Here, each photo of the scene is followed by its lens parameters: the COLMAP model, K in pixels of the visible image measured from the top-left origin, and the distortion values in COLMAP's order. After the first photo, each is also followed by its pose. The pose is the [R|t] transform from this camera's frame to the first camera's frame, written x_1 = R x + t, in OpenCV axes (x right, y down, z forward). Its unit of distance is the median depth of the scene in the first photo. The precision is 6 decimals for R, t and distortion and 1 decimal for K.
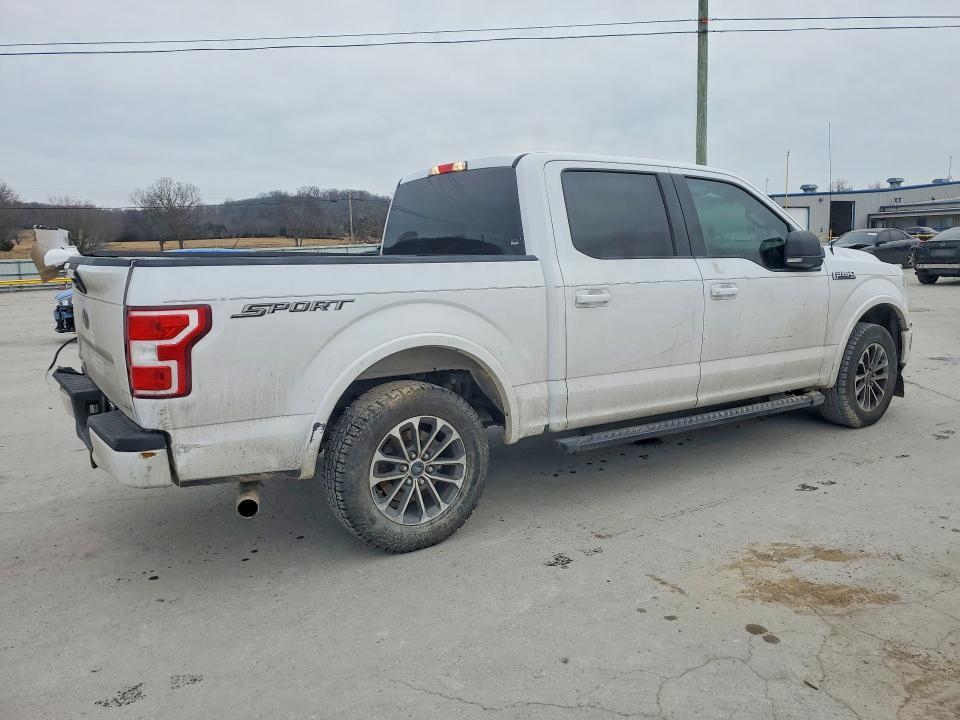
lens RADIAL K [[731.7, 0, 480.0], [0, 731.7, 360.0], [0, 0, 1]] dist [0.013022, 0.001506]
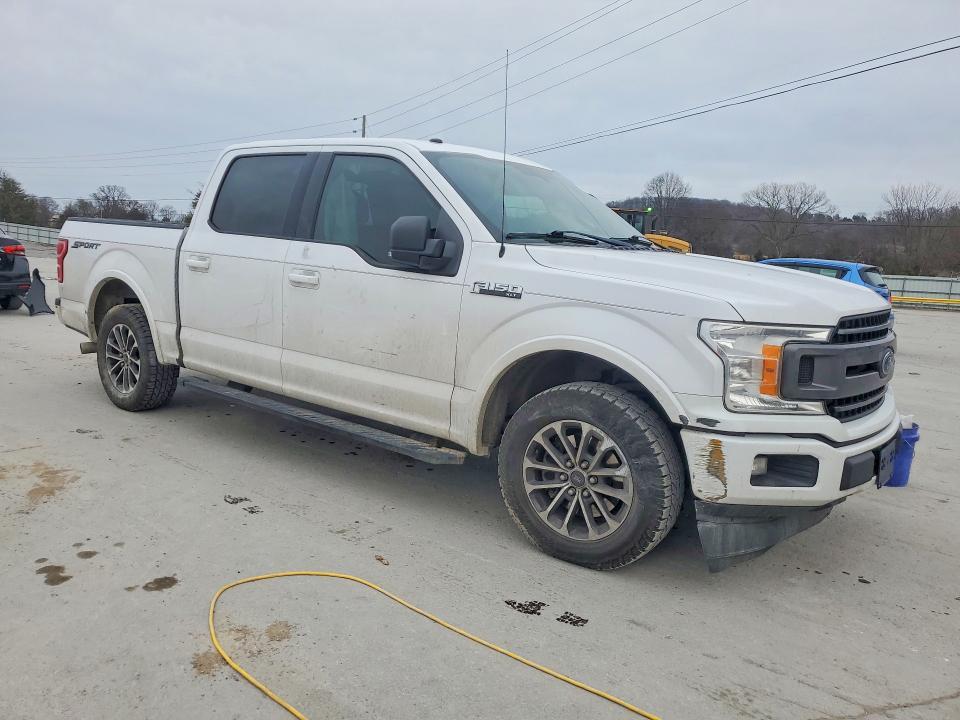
lens RADIAL K [[743.9, 0, 460.0], [0, 743.9, 369.7], [0, 0, 1]] dist [0.047364, -0.005157]
pose [[0.307348, 0.189507, -0.932536, 1.270415], [-0.208705, 0.969534, 0.128239, -0.141869], [0.928428, 0.155211, 0.337536, 0.876370]]
